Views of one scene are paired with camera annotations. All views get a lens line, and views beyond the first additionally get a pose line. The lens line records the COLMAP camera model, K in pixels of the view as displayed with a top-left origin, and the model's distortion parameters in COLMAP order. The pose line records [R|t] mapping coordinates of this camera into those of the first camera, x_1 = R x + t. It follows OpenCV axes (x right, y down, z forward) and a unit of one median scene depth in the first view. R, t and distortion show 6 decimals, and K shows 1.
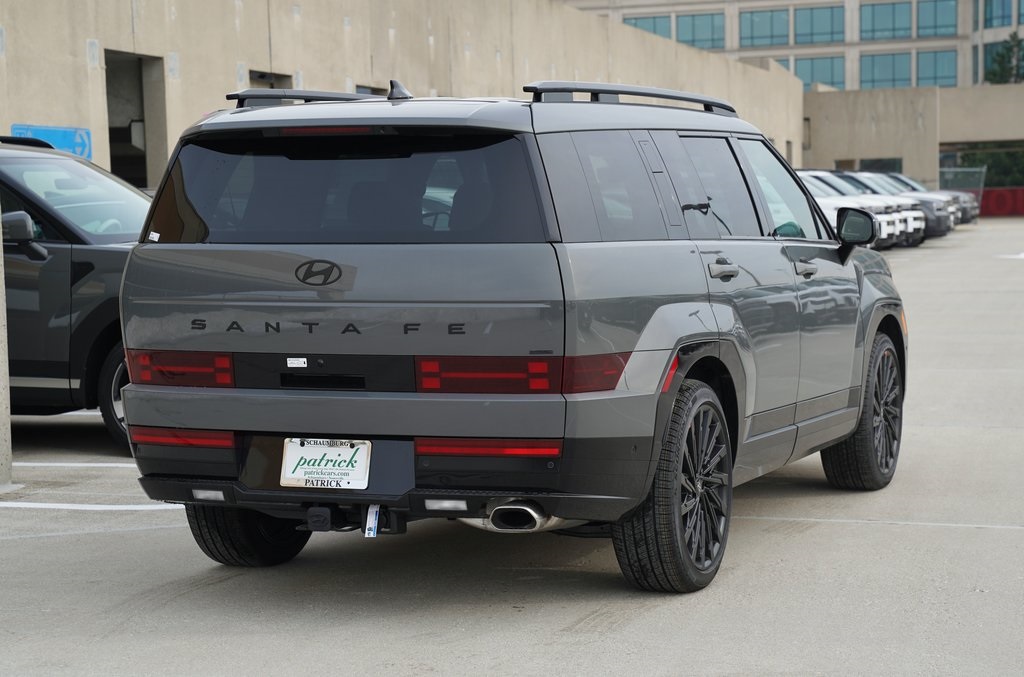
lens RADIAL K [[2115.3, 0, 512.0], [0, 2115.3, 338.5], [0, 0, 1]] dist [0.446348, 0.203220]
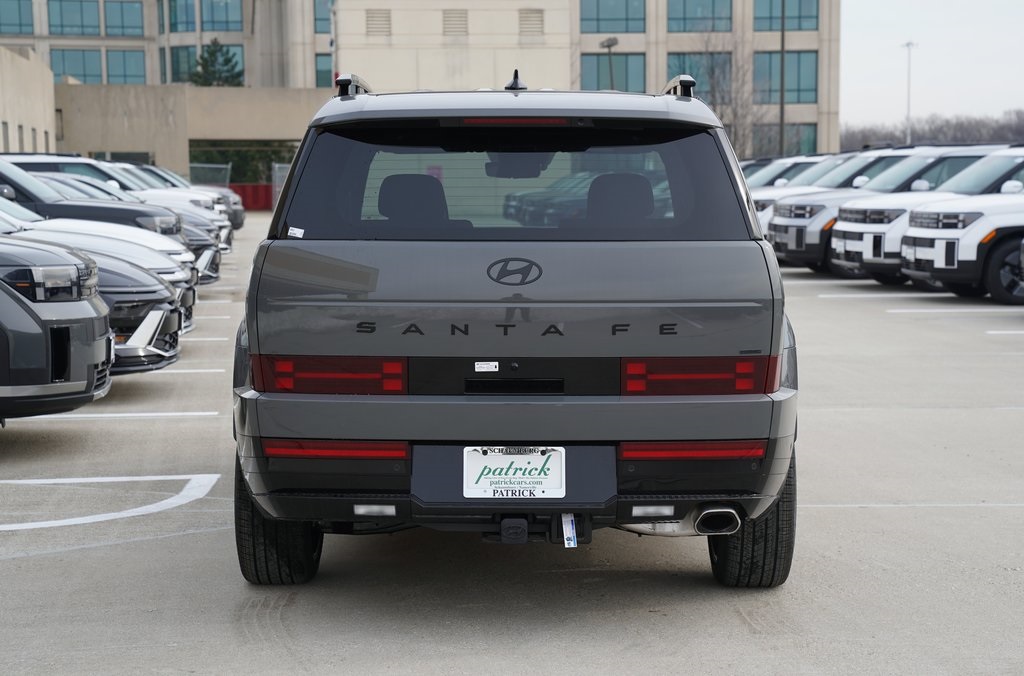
lens RADIAL K [[2060.1, 0, 512.0], [0, 2060.1, 338.0], [0, 0, 1]] dist [0.215119, 0.224919]
pose [[0.926583, -0.013645, 0.375844, -0.426154], [0.011551, 0.999903, 0.007825, -0.008278], [-0.375914, -0.002909, 0.926650, 0.143836]]
